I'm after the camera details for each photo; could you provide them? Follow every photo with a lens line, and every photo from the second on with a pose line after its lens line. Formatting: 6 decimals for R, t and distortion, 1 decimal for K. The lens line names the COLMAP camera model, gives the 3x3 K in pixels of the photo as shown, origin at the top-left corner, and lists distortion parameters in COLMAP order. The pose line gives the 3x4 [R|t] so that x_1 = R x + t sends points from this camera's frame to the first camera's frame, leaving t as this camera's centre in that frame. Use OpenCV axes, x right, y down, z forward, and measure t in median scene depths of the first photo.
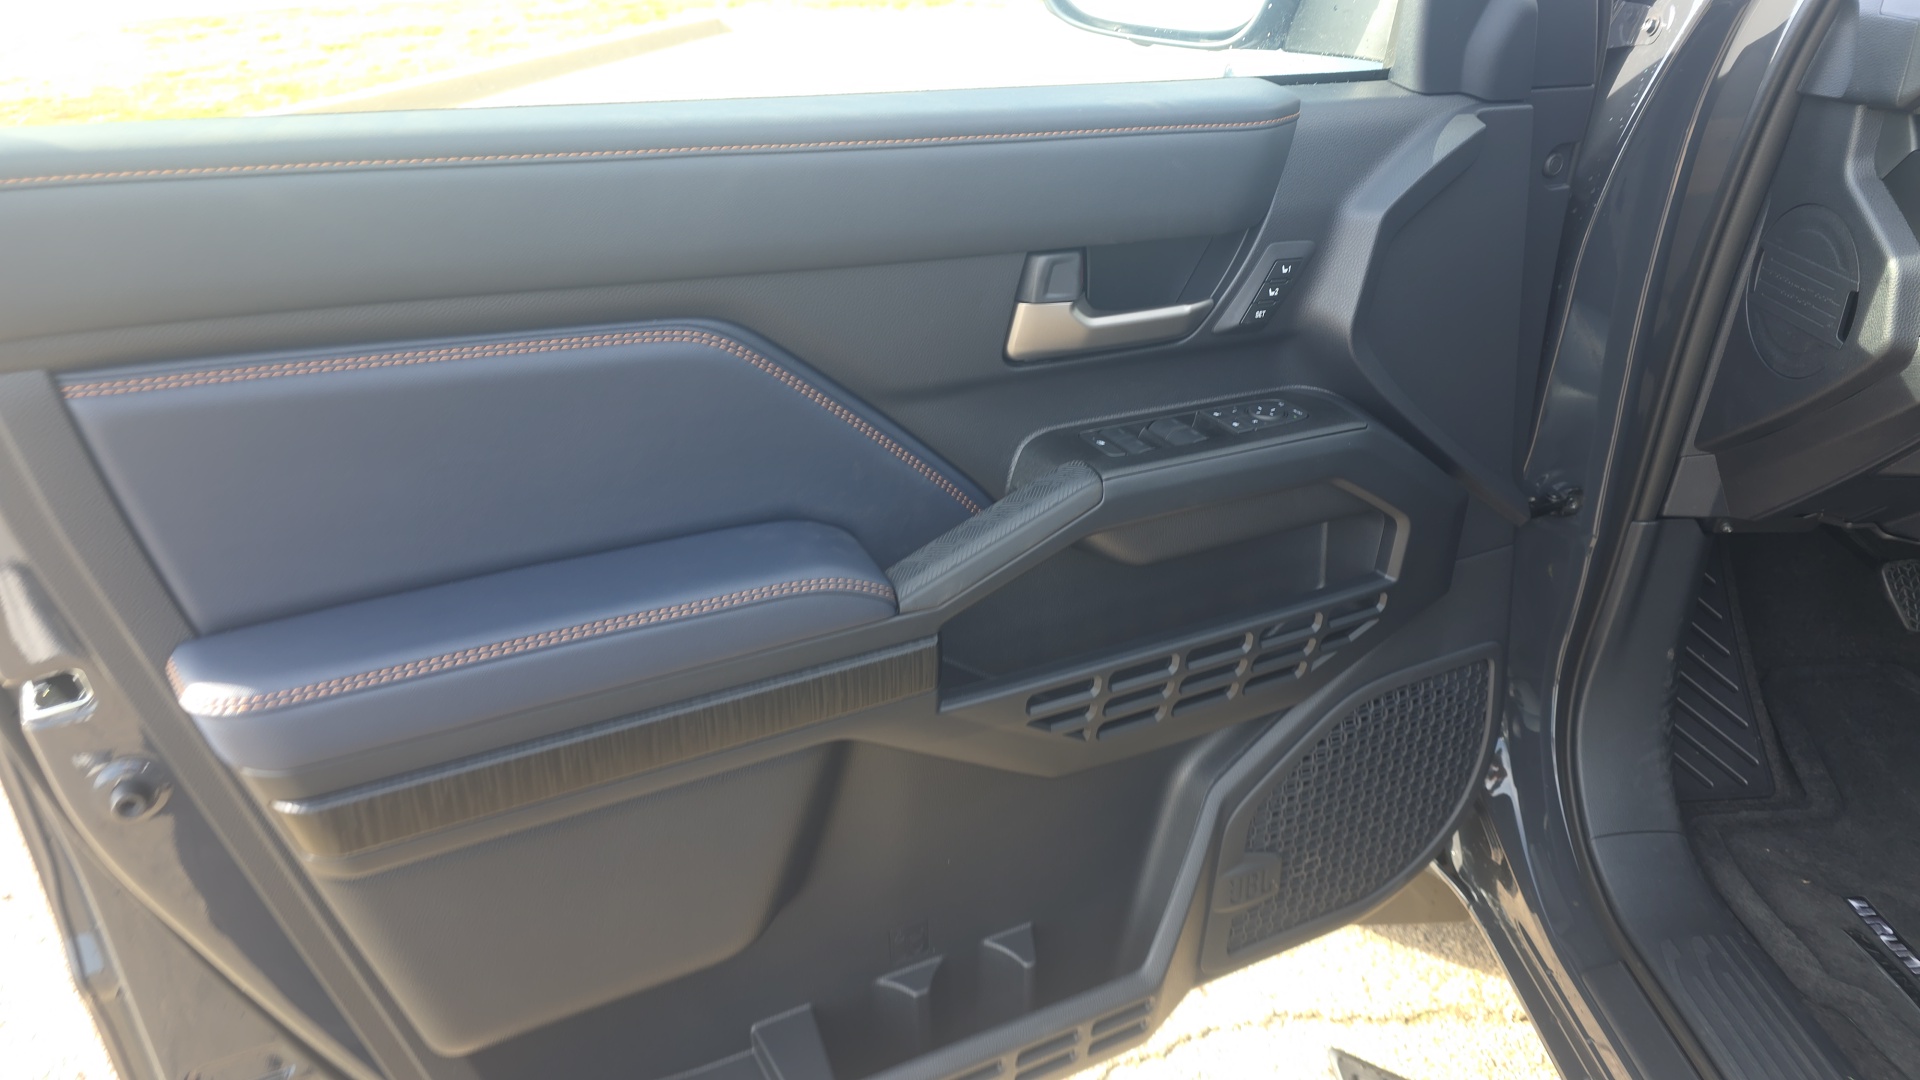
lens RADIAL K [[1293.6, 0, 951.4], [0, 1293.6, 519.1], [0, 0, 1]] dist [0.056617, -0.054476]
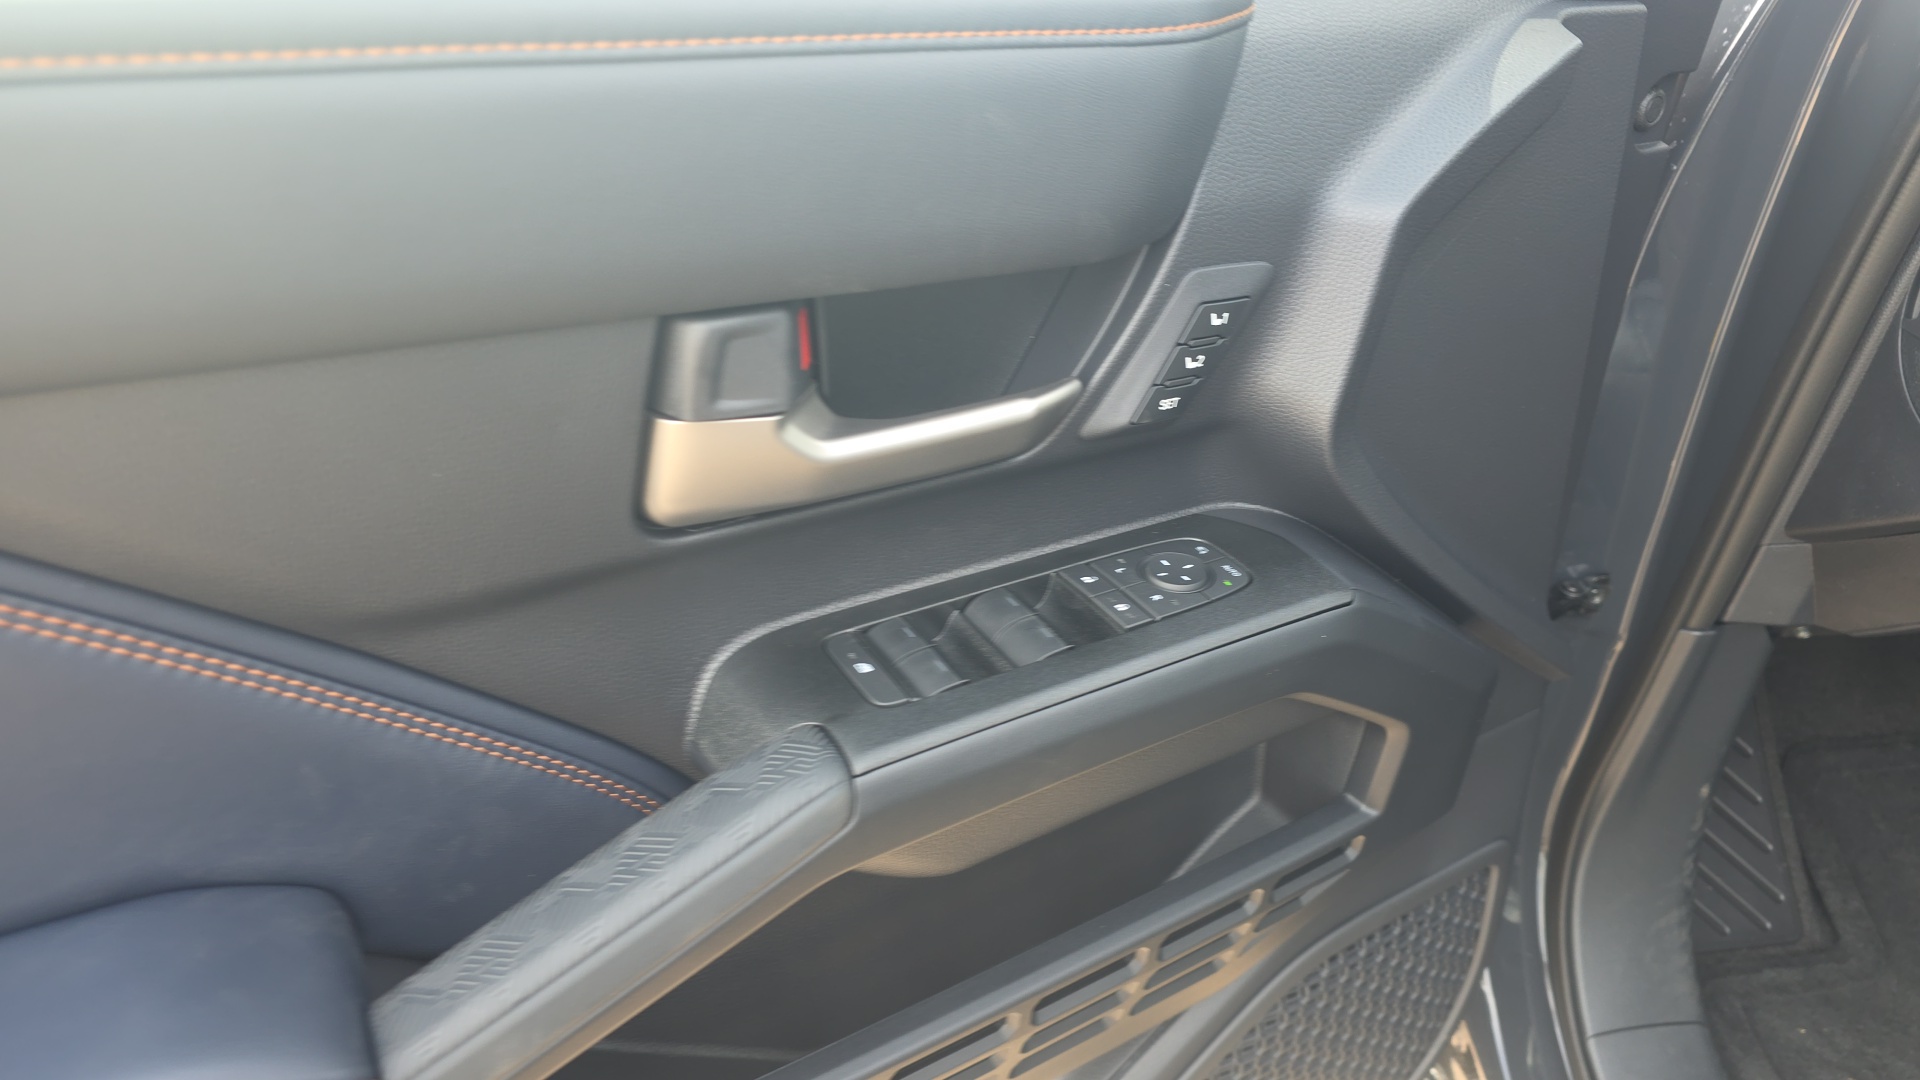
lens RADIAL K [[1313.7, 0, 986.1], [0, 1313.7, 584.4], [0, 0, 1]] dist [0.026293, -0.008567]
pose [[0.994673, -0.012467, 0.102326, 0.102903], [-0.000407, 0.992177, 0.124840, -0.144441], [-0.103081, -0.124217, 0.986886, 0.449273]]
